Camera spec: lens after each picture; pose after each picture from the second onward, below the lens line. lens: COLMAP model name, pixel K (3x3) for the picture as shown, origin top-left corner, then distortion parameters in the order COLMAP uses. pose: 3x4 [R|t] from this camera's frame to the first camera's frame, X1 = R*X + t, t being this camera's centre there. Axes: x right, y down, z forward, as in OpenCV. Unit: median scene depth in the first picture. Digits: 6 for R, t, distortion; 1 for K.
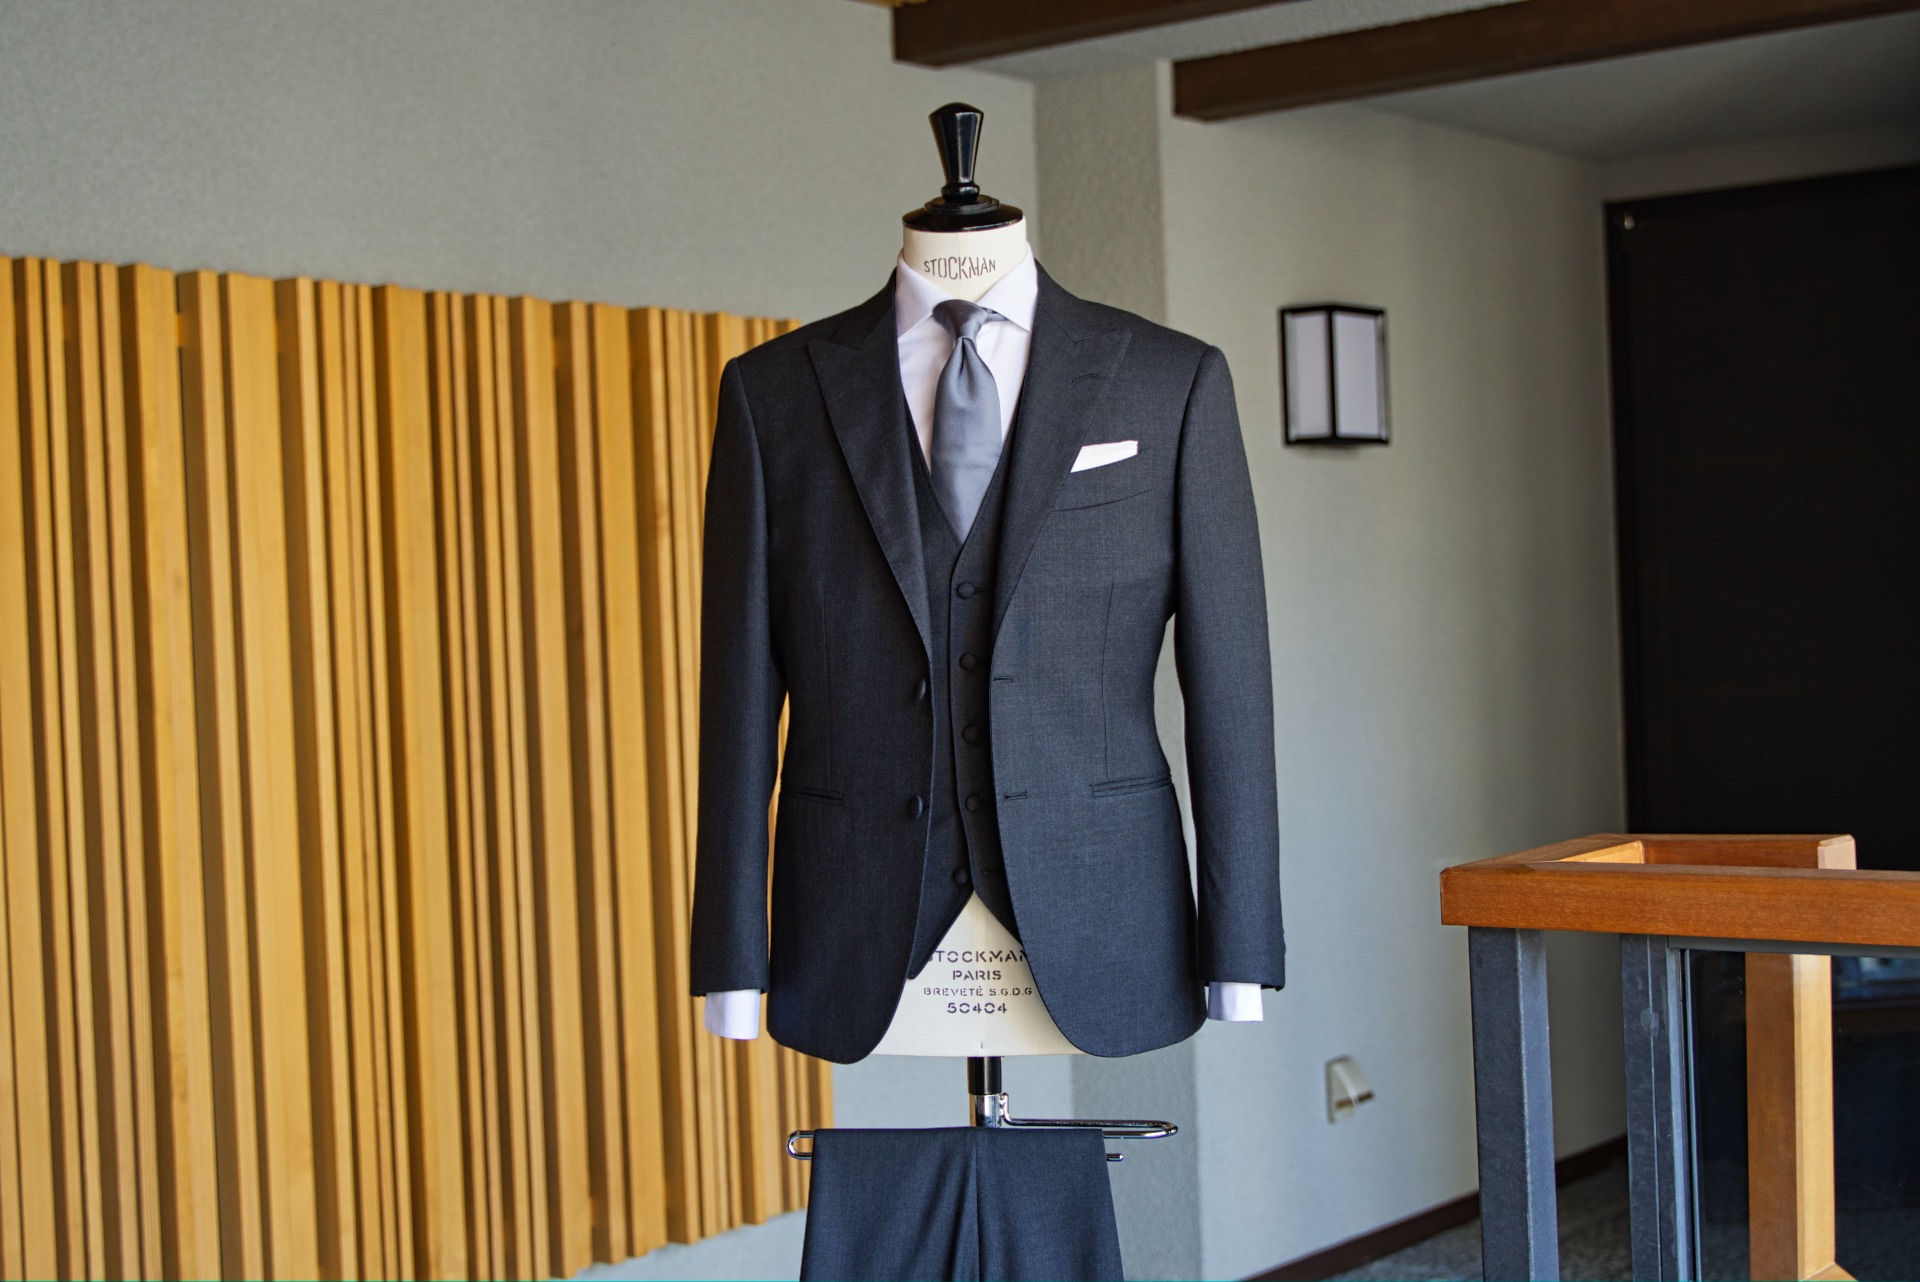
lens RADIAL K [[2891.1, 0, 960.0], [0, 2891.1, 641.0], [0, 0, 1]] dist [-0.020268, -0.117870]
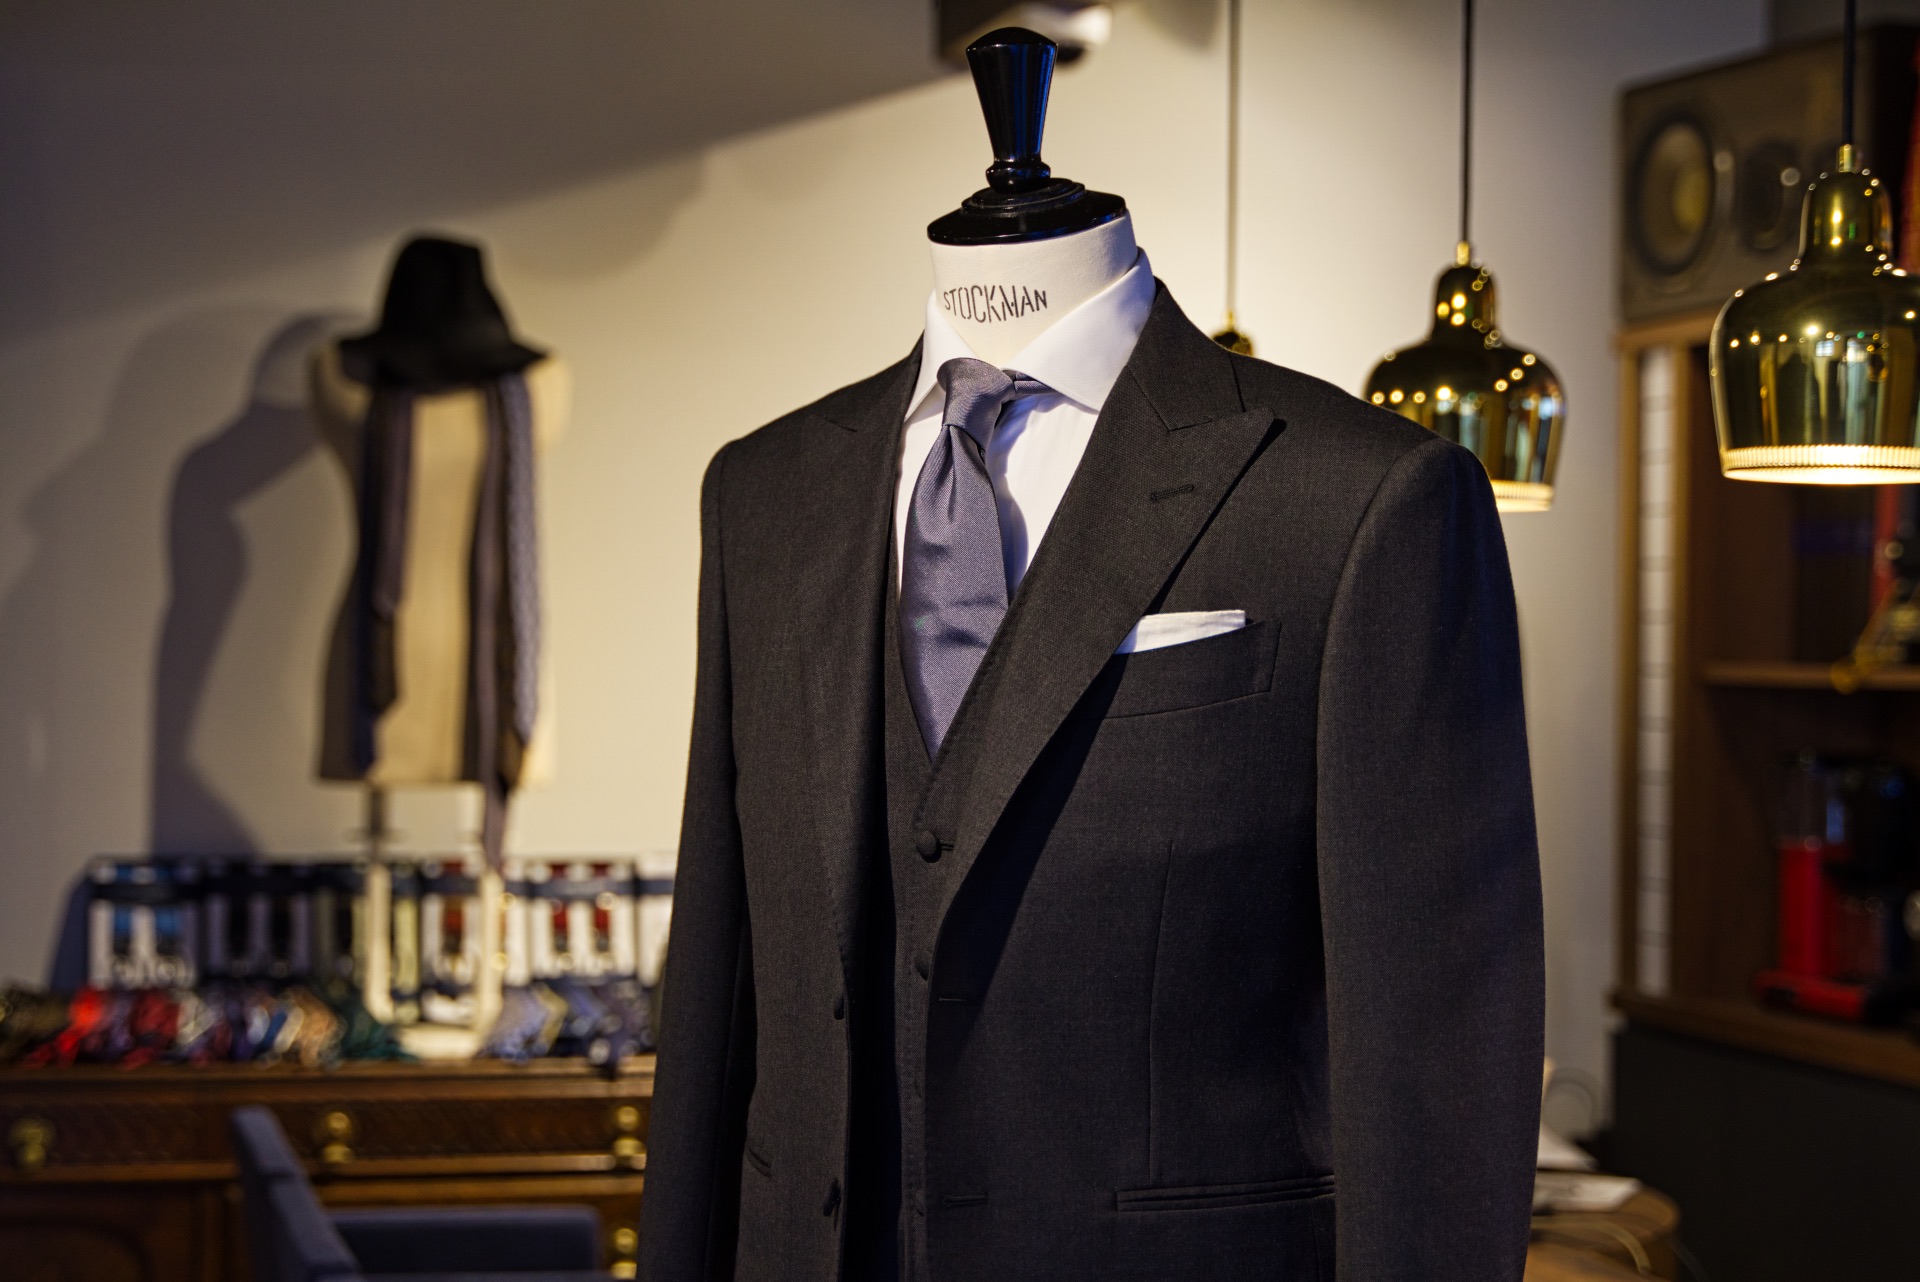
lens RADIAL K [[3740.4, 0, 961.7], [0, 3740.4, 686.3], [0, 0, 1]] dist [0.023603, -0.002611]
pose [[0.900878, 0.049231, -0.431271, 0.329707], [-0.046953, 0.998770, 0.015934, -0.061051], [0.431525, 0.005894, 0.902082, 0.293388]]
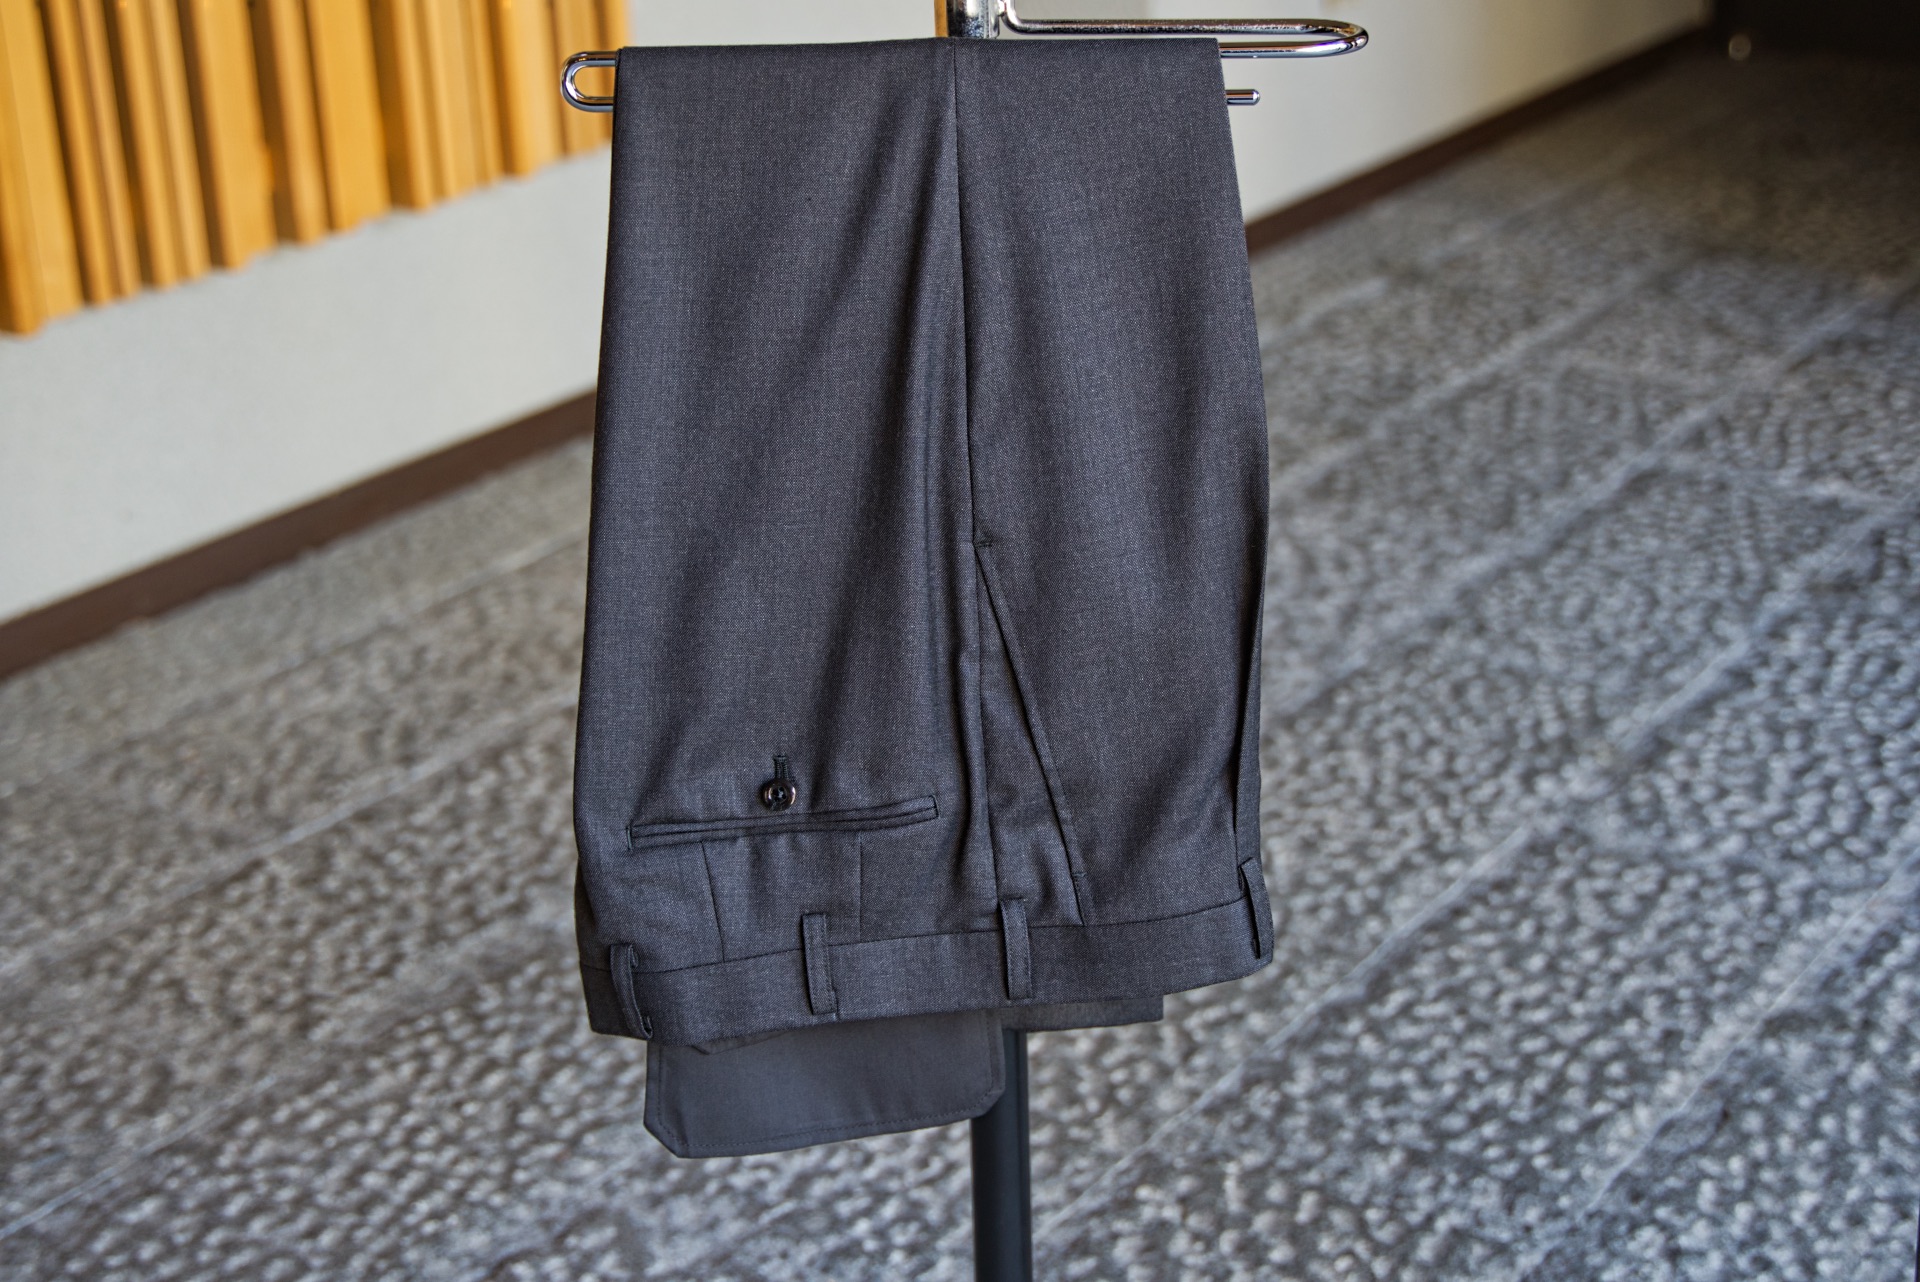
lens RADIAL K [[3350.3, 0, 960.0], [0, 3350.3, 641.0], [0, 0, 1]] dist [0.013818, 0.012966]
pose [[0.998229, -0.025339, 0.053819, -0.026274], [0.005258, 0.938784, 0.344467, 0.070734], [-0.059253, -0.343574, 0.937254, 0.446132]]
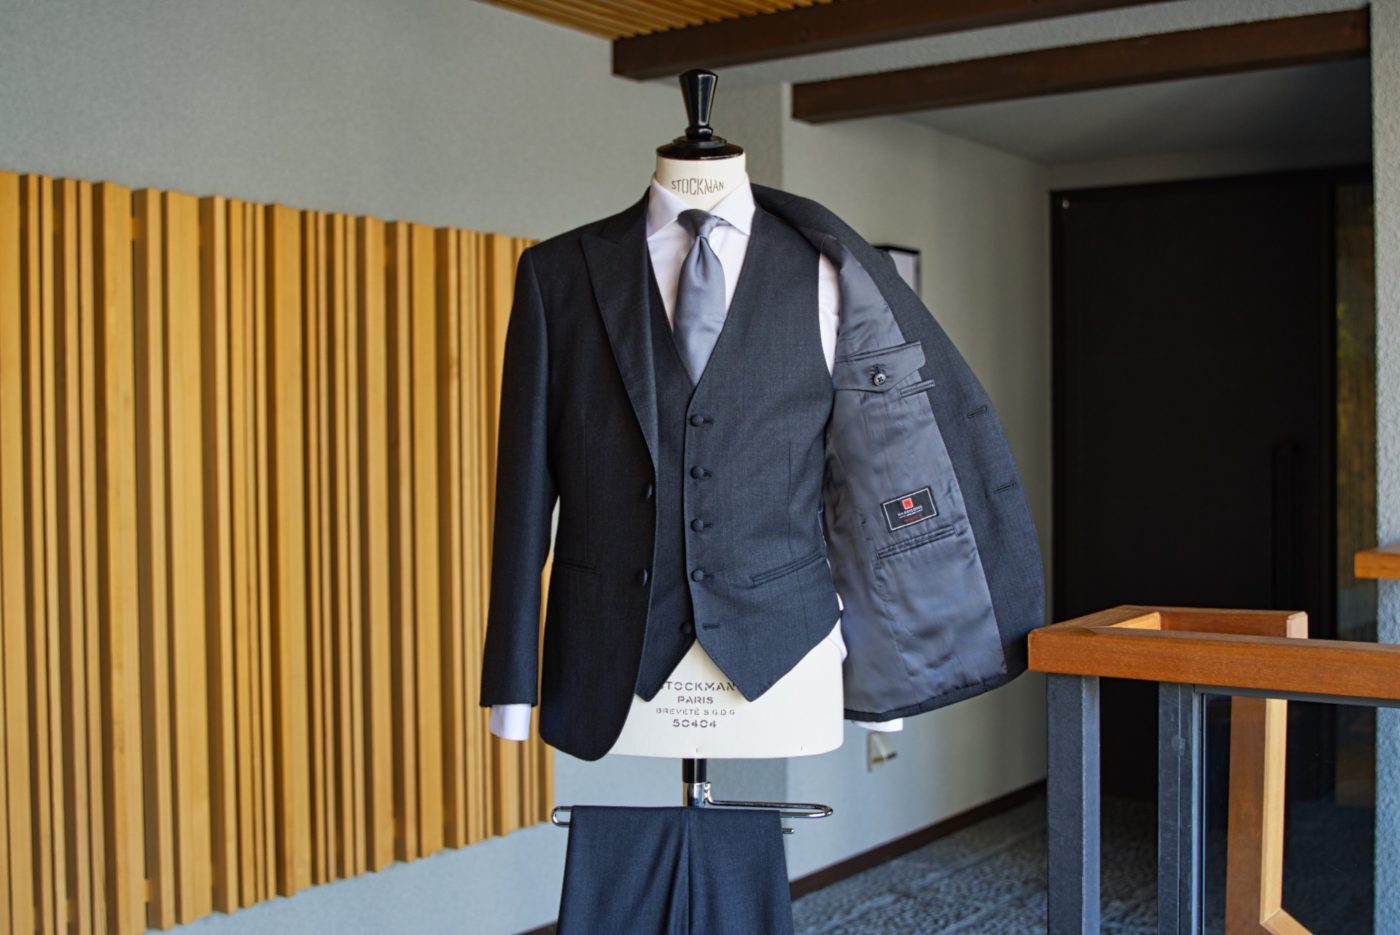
lens RADIAL K [[1738.7, 0, 700.0], [0, 1738.7, 467.5], [0, 0, 1]] dist [-0.099234, 0.036888]
pose [[0.998210, 0.029738, 0.051898, -0.037473], [-0.030092, 0.999529, 0.006051, -0.000209], [-0.051694, -0.007602, 0.998634, 0.170767]]
